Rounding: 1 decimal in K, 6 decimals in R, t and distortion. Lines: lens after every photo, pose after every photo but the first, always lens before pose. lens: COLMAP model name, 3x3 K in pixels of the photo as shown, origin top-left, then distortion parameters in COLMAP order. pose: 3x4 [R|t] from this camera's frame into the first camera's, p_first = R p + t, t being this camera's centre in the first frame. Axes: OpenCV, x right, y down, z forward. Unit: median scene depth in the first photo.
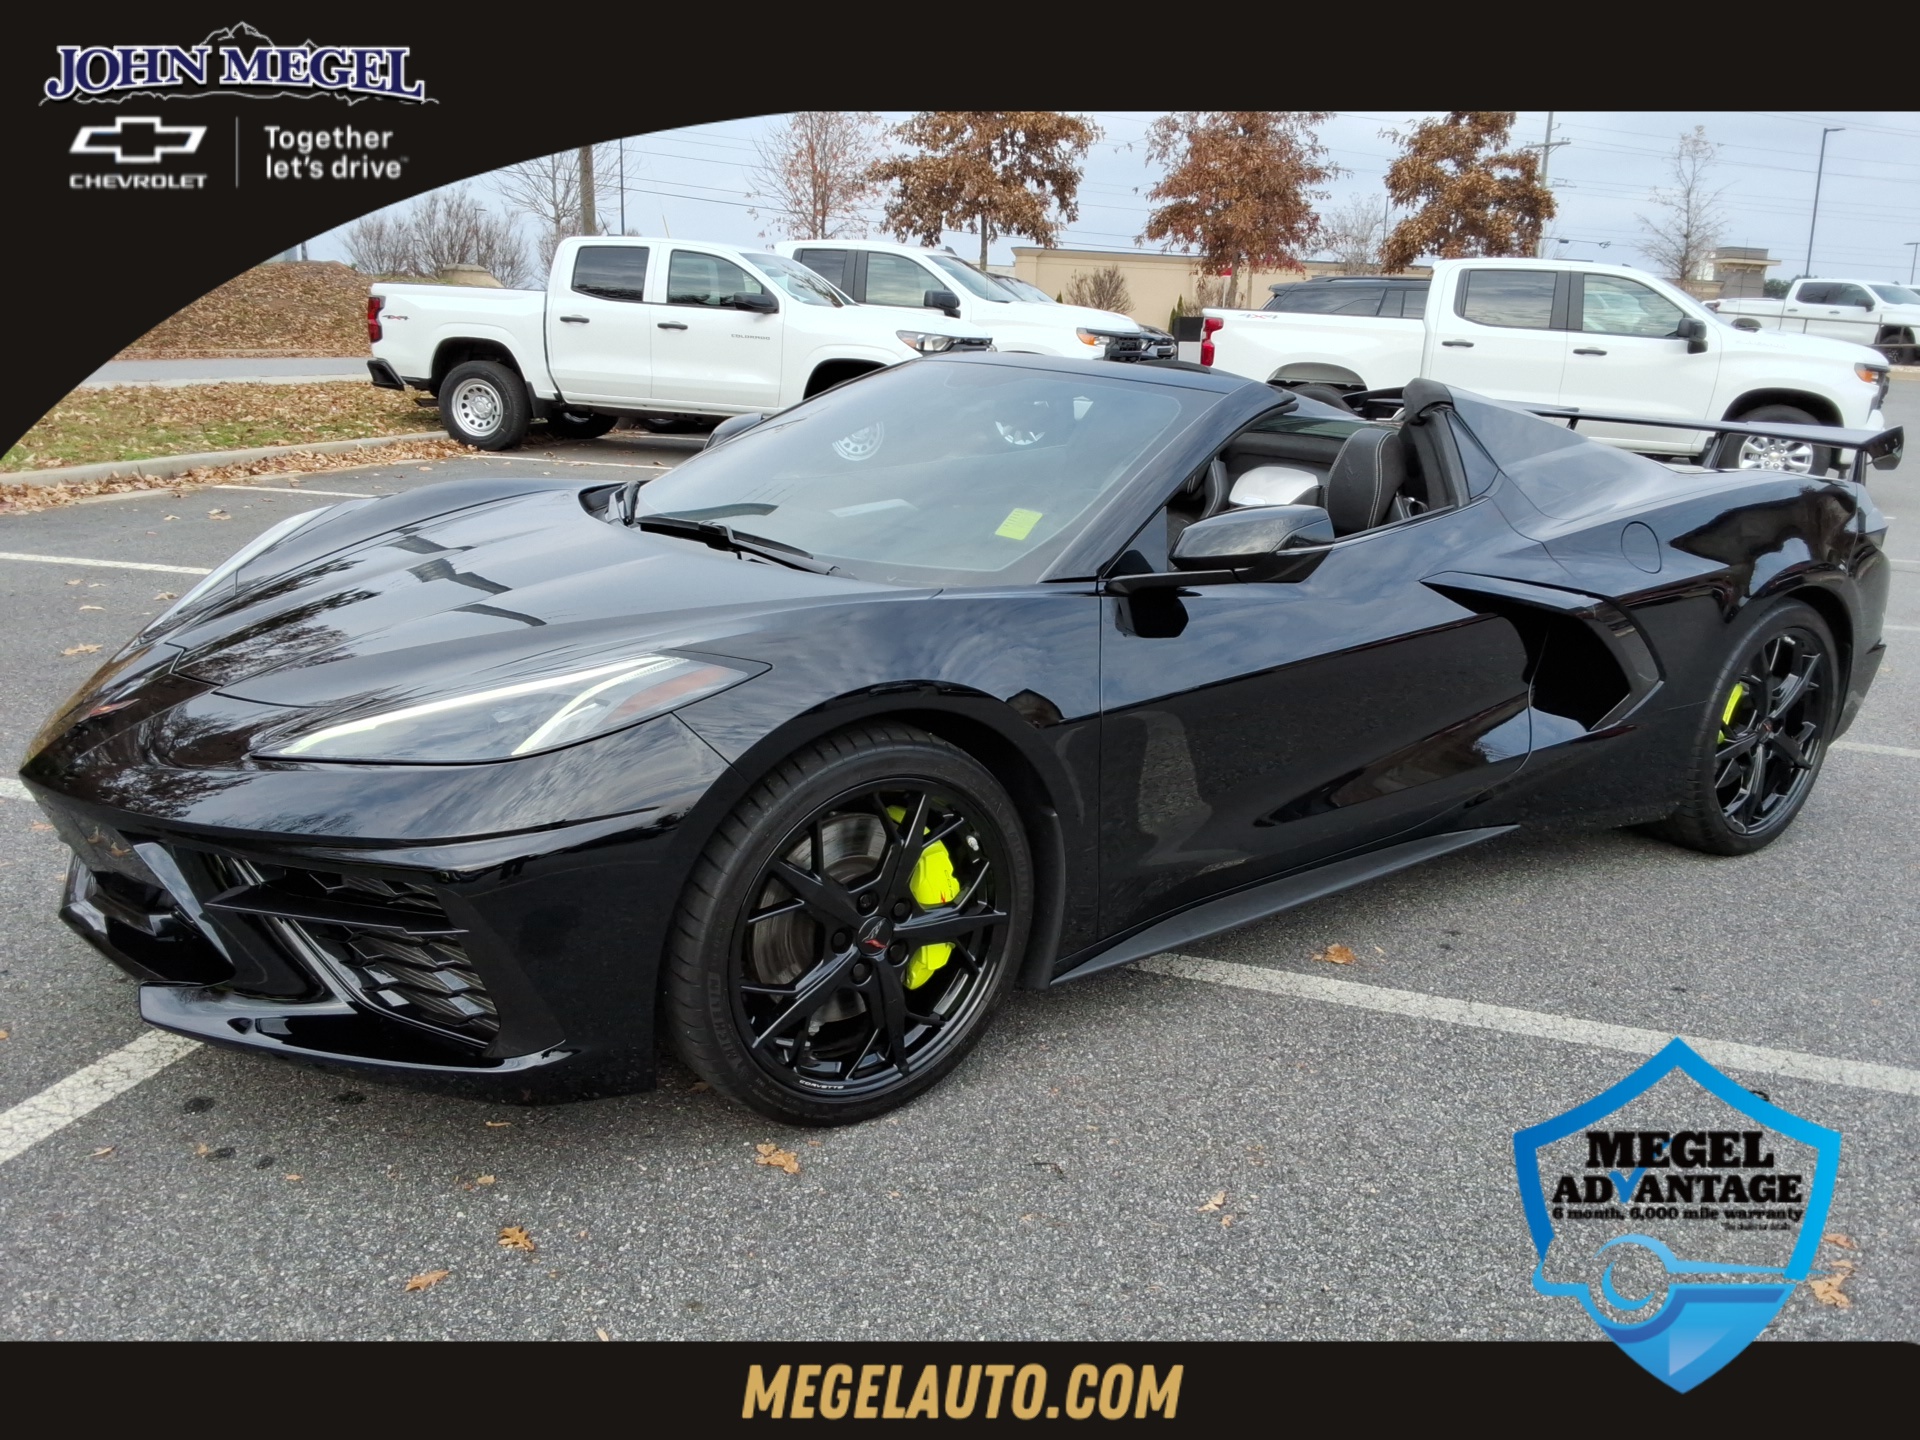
lens RADIAL K [[1539.8, 0, 975.8], [0, 1539.8, 715.5], [0, 0, 1]] dist [0.094600, -0.148556]
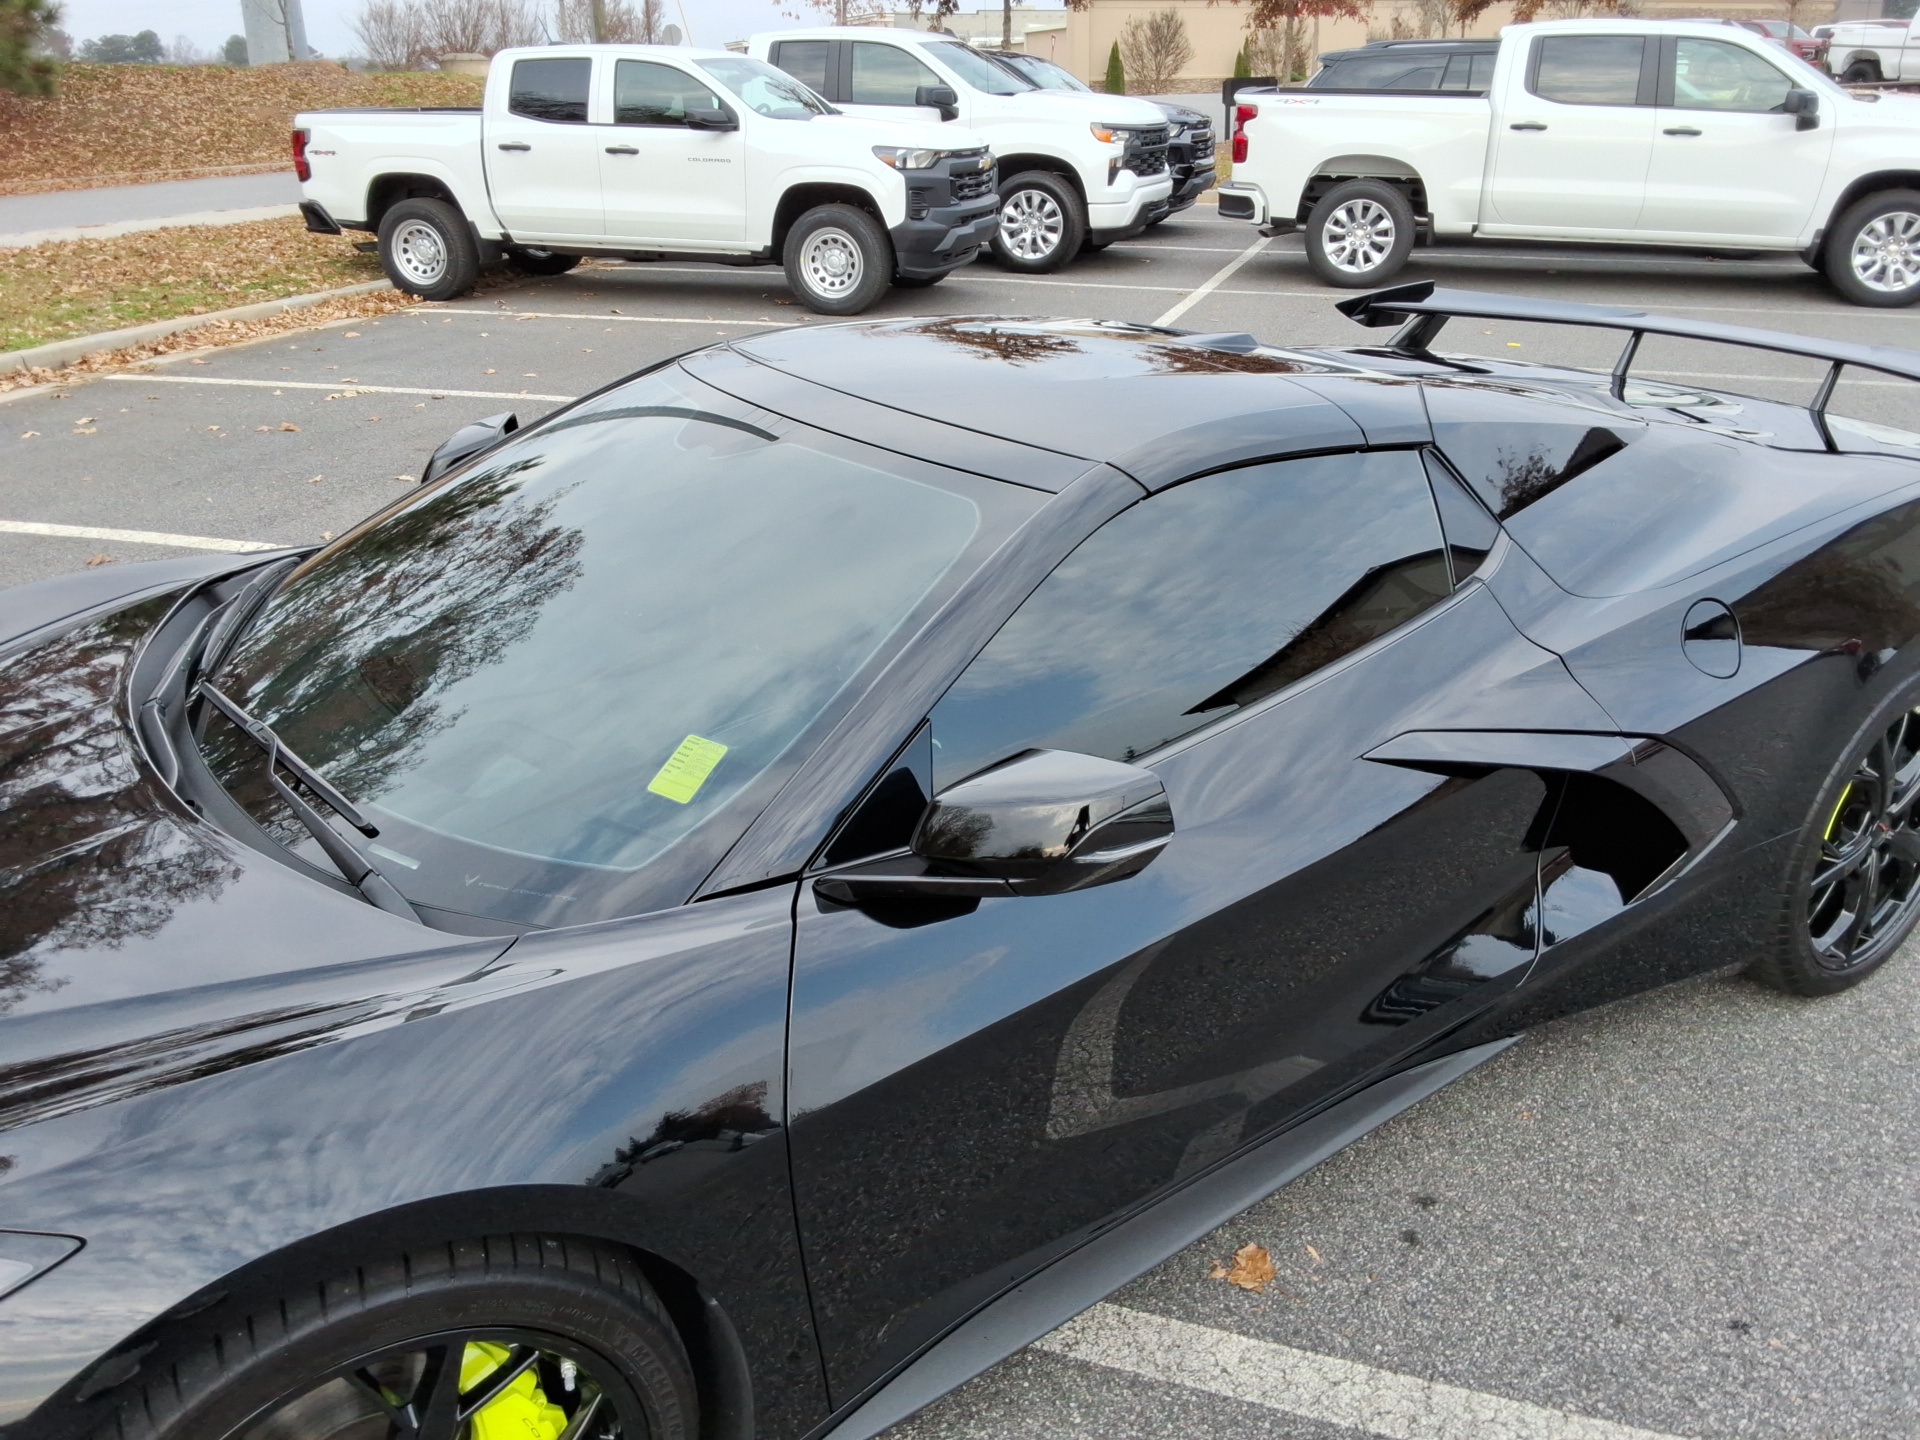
lens RADIAL K [[1539.8, 0, 974.5], [0, 1539.8, 714.7], [0, 0, 1]] dist [0.094600, -0.148556]
pose [[0.998398, -0.027265, -0.049573, 0.037873], [0.034007, 0.989472, 0.140675, -0.049620], [0.045215, -0.142135, 0.988814, 0.083991]]
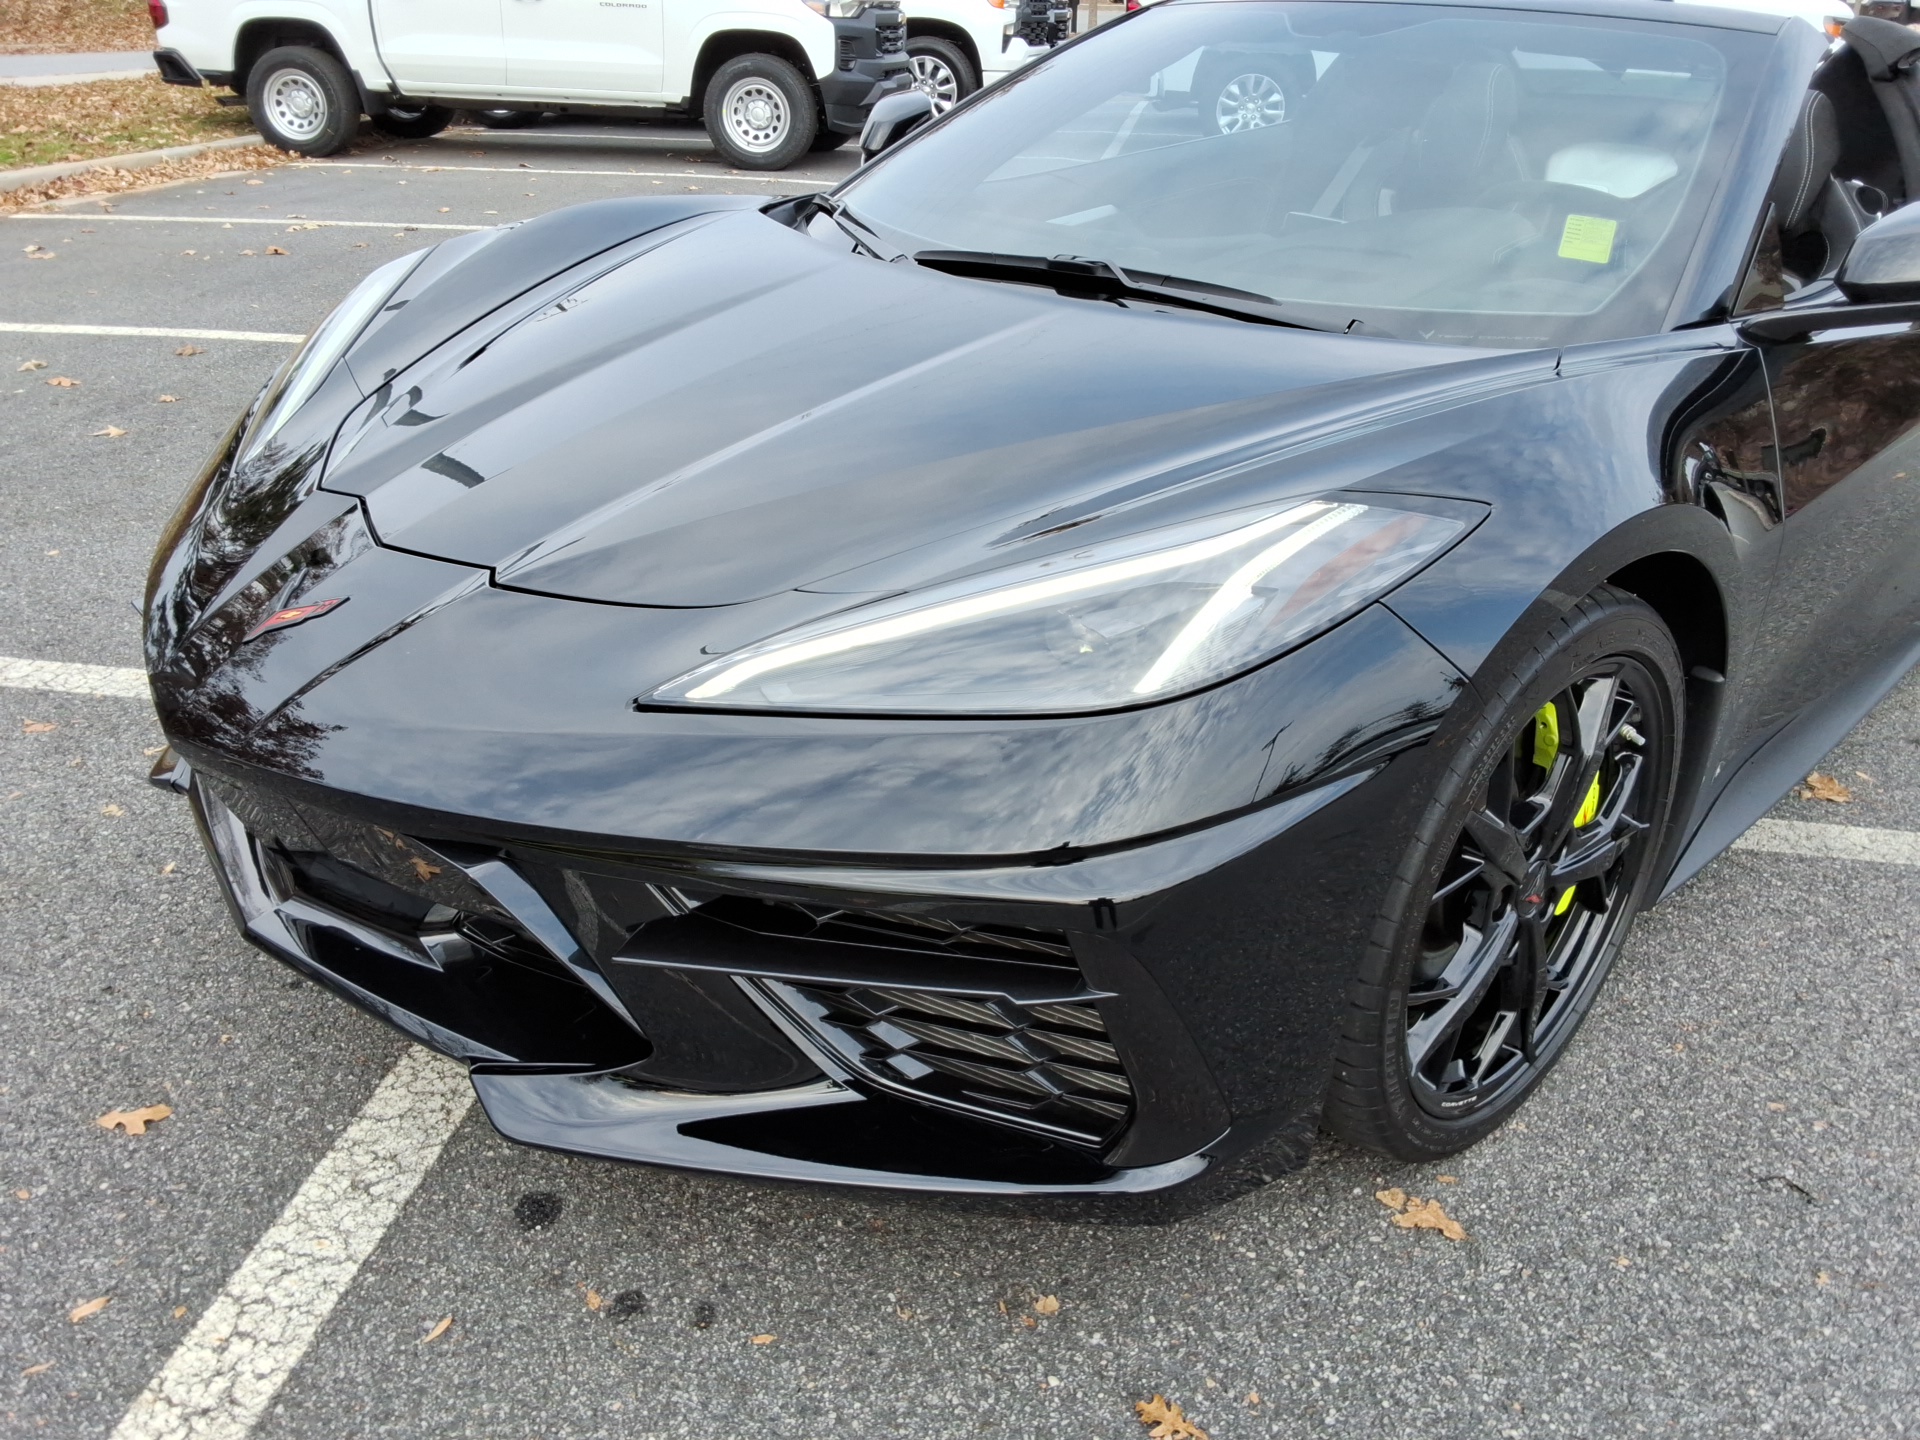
lens RADIAL K [[1539.8, 0, 963.9], [0, 1539.8, 702.3], [0, 0, 1]] dist [0.094600, -0.148556]
pose [[0.991935, -0.069245, 0.106161, -0.073478], [0.049372, 0.982511, 0.179539, -0.013734], [-0.116736, -0.172850, 0.978006, 0.073325]]
